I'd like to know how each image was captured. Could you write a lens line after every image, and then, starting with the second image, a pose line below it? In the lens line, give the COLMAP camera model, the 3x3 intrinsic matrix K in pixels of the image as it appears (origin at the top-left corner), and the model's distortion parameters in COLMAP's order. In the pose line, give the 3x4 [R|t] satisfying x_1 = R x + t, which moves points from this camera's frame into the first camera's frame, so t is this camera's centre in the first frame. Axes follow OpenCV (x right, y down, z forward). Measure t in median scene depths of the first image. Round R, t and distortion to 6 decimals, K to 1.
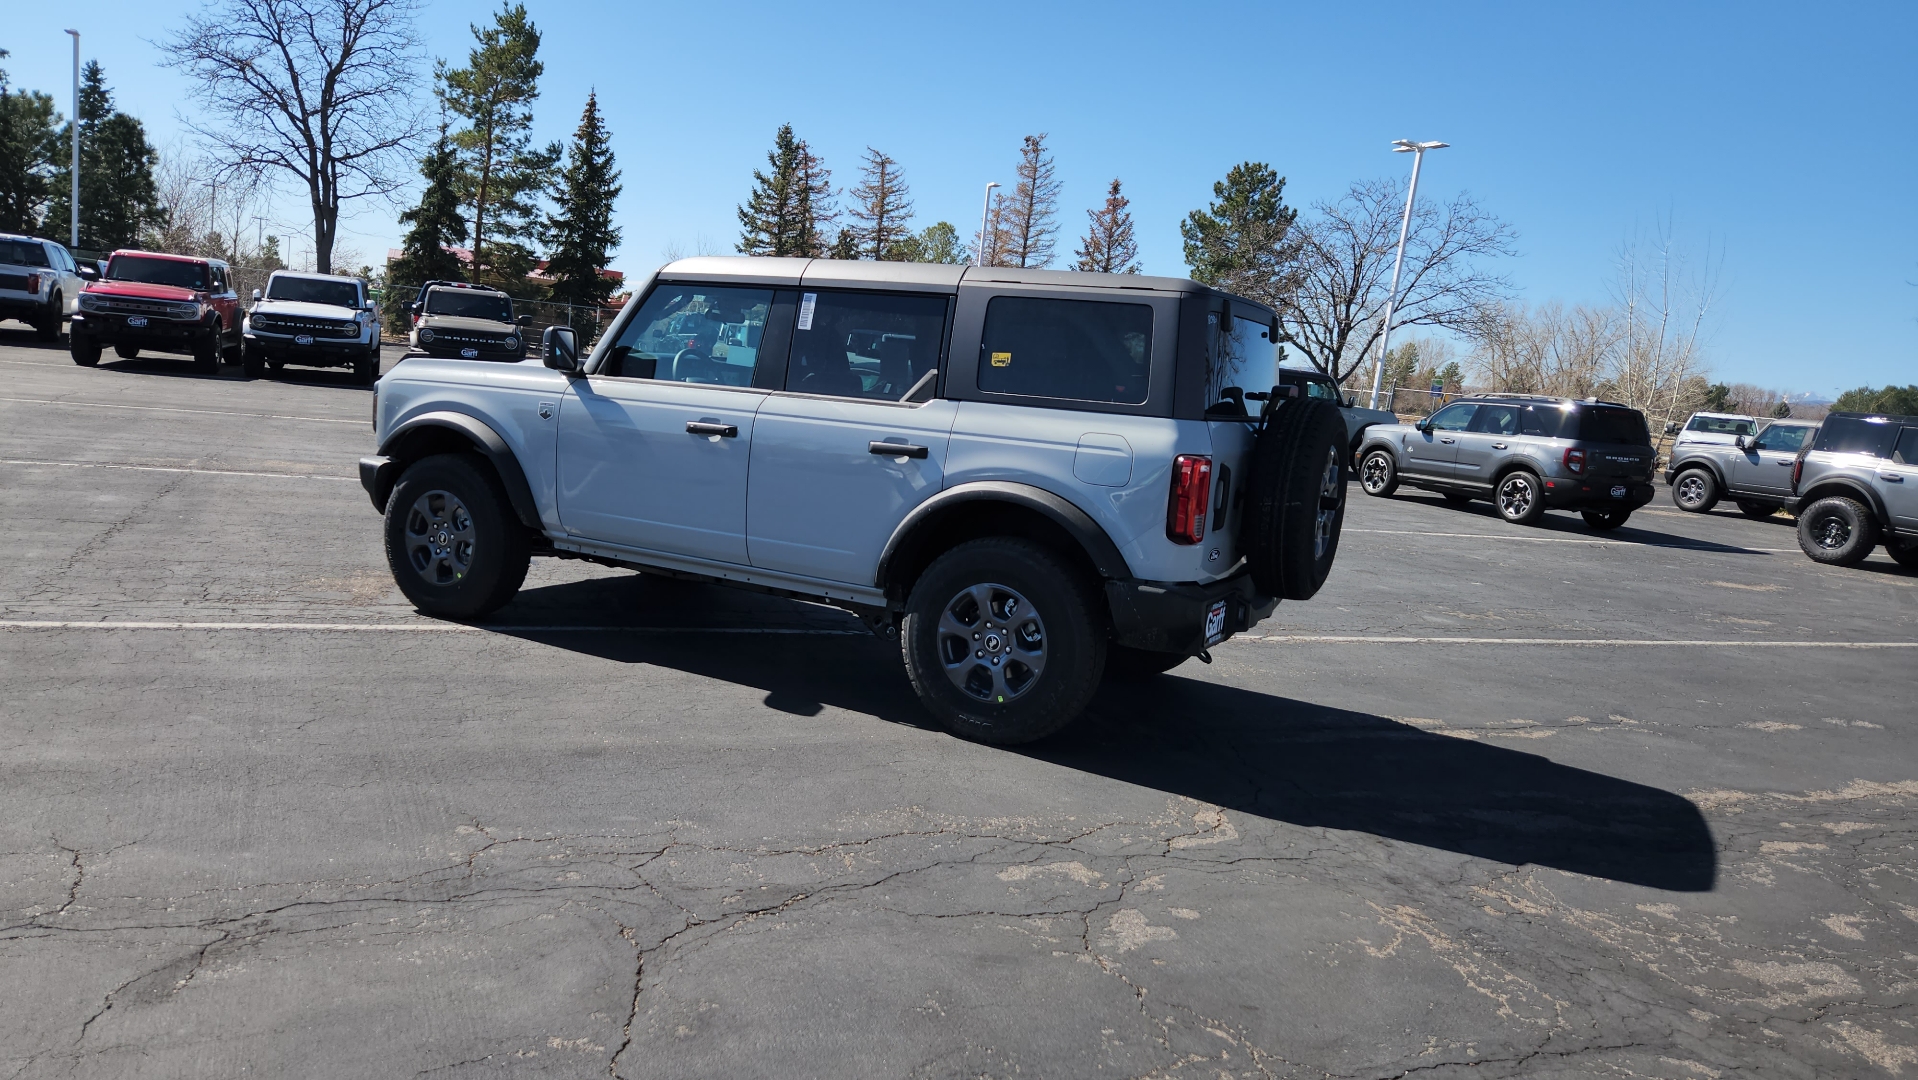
lens RADIAL K [[1270.1, 0, 920.5], [0, 1270.1, 540.5], [0, 0, 1]] dist [0.071933, -0.058985]
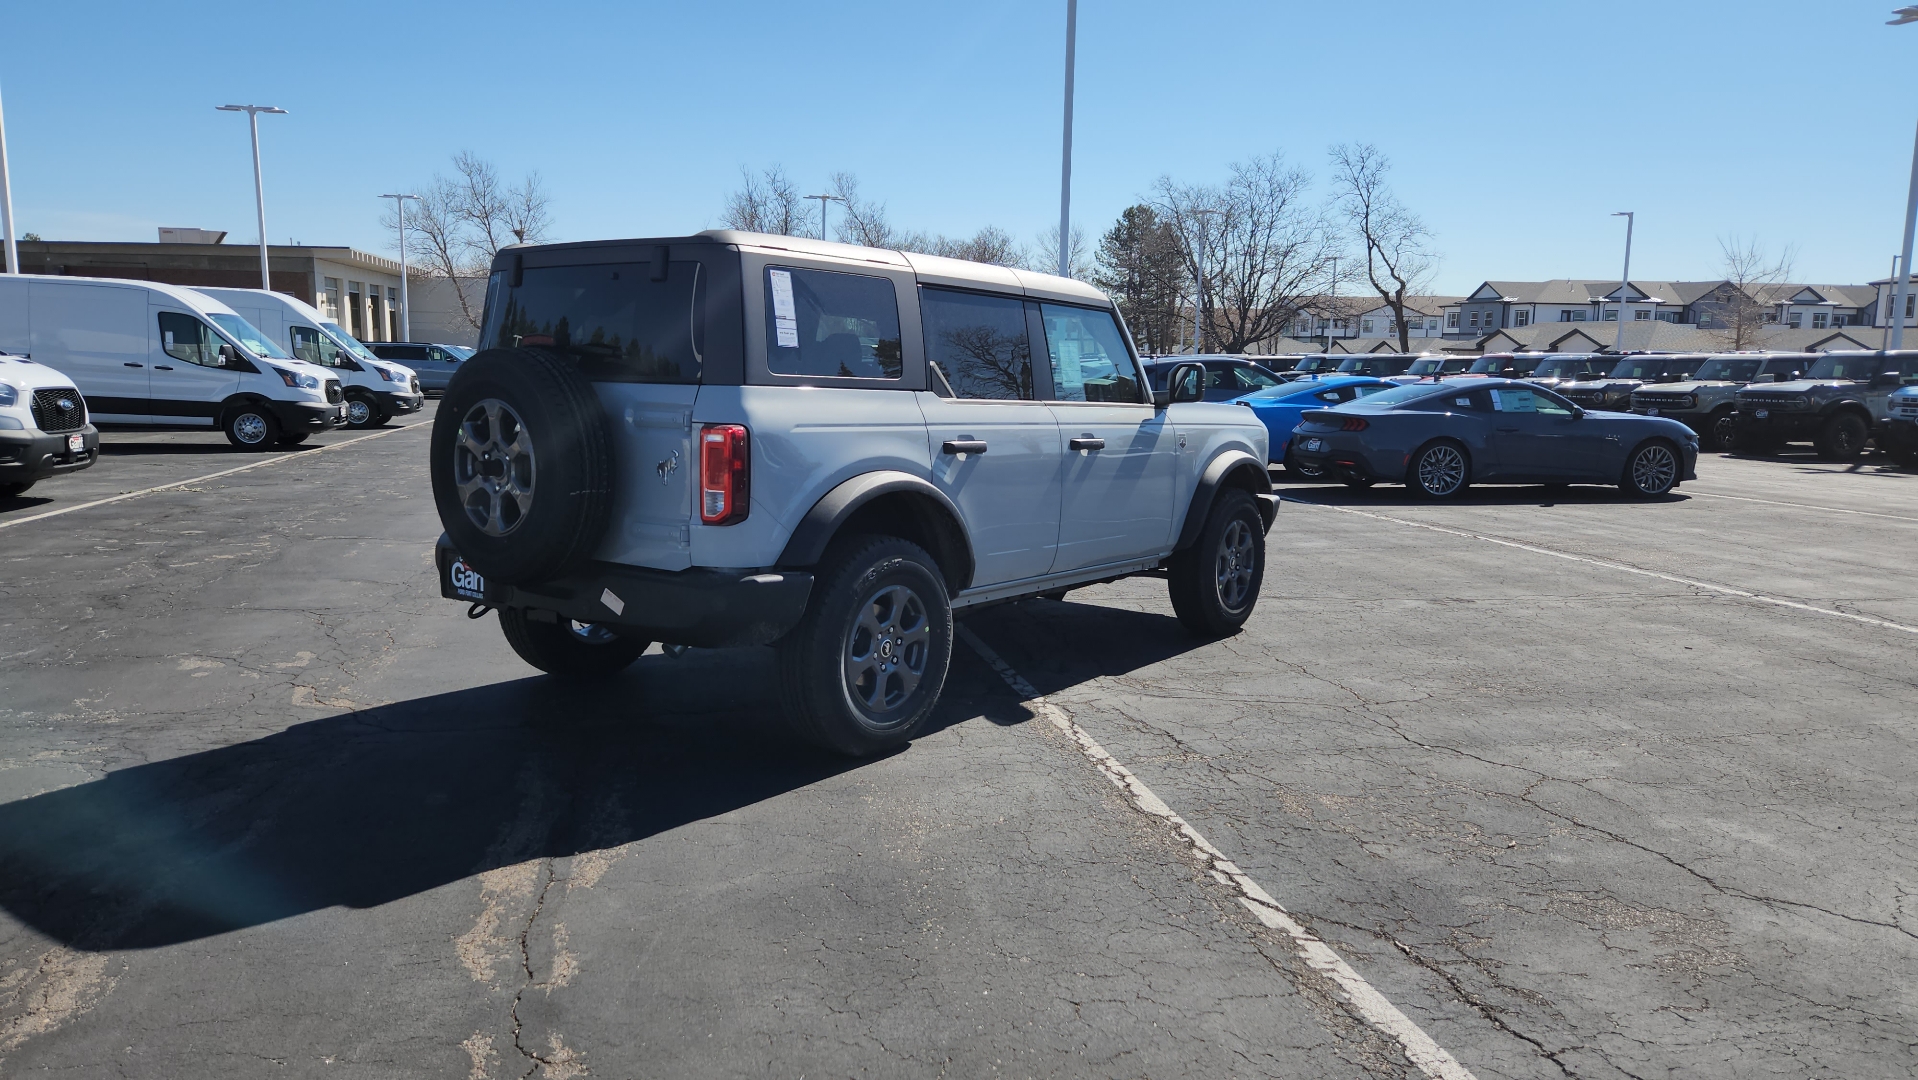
lens RADIAL K [[1281.0, 0, 926.5], [0, 1281.0, 532.0], [0, 0, 1]] dist [0.073924, -0.064711]
pose [[-0.179268, 0.023823, -0.983512, 0.139334], [-0.170843, 0.983764, 0.054970, -0.010507], [0.968853, 0.177881, -0.172288, 0.181488]]
